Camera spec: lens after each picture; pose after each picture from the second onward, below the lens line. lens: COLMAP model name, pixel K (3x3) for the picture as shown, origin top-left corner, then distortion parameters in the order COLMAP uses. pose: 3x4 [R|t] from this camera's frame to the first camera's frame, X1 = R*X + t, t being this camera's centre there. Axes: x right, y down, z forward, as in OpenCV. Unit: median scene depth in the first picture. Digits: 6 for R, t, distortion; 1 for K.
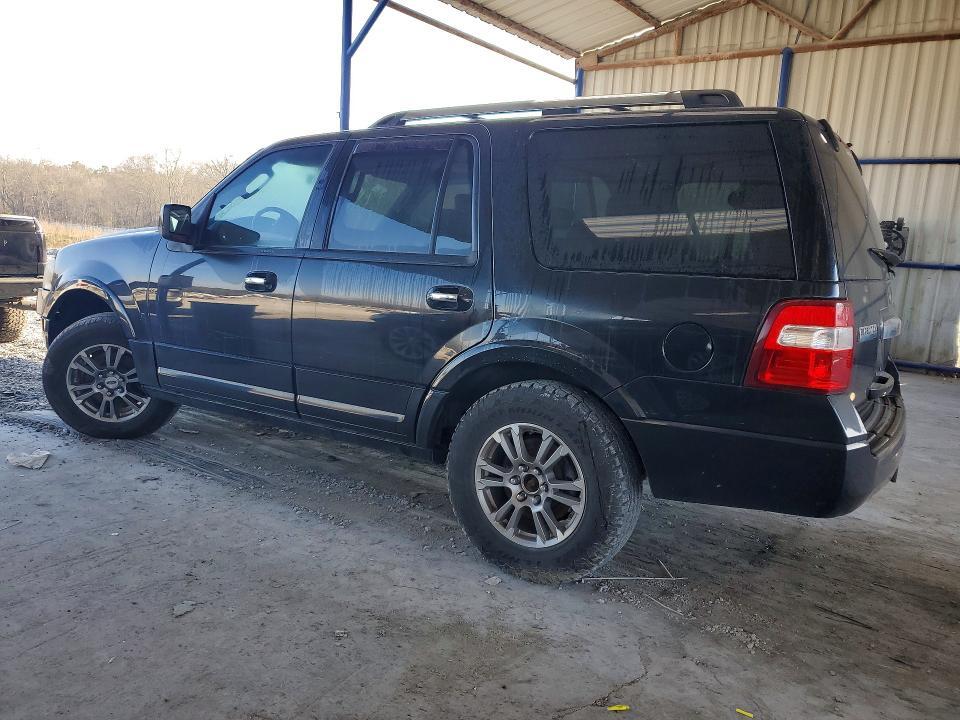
lens RADIAL K [[763.6, 0, 480.0], [0, 763.6, 360.0], [0, 0, 1]] dist [0.038291, 0.000721]
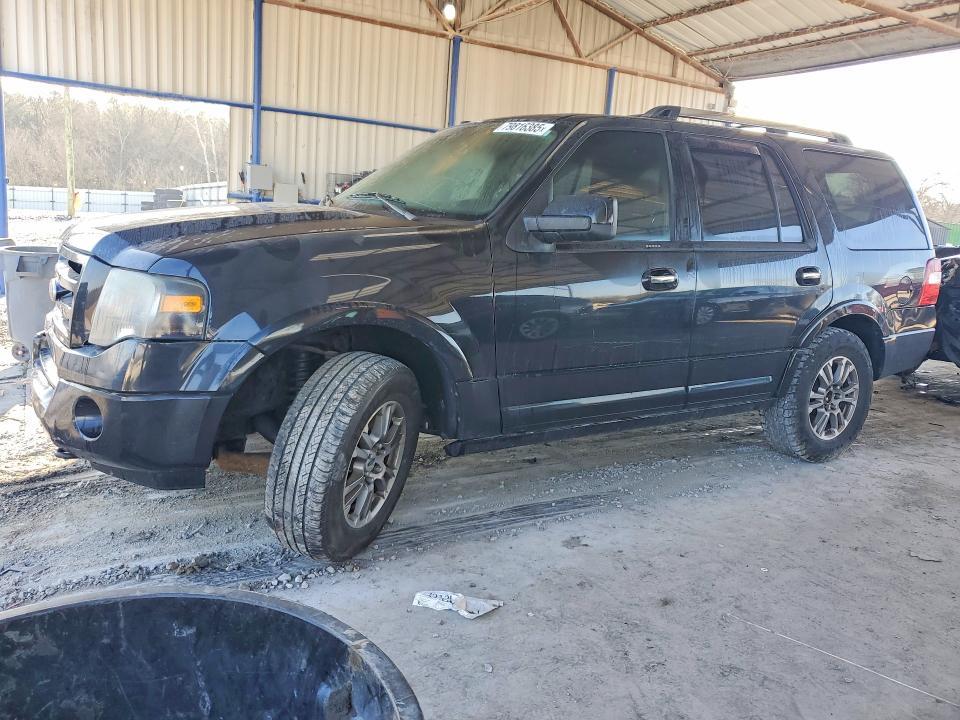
lens RADIAL K [[736.4, 0, 476.5], [0, 736.4, 358.1], [0, 0, 1]] dist [0.023240, -0.003781]
pose [[0.416423, -0.209835, 0.884625, -1.109345], [0.103459, 0.977618, 0.183191, -0.184968], [-0.903265, 0.015237, 0.428811, 0.753889]]
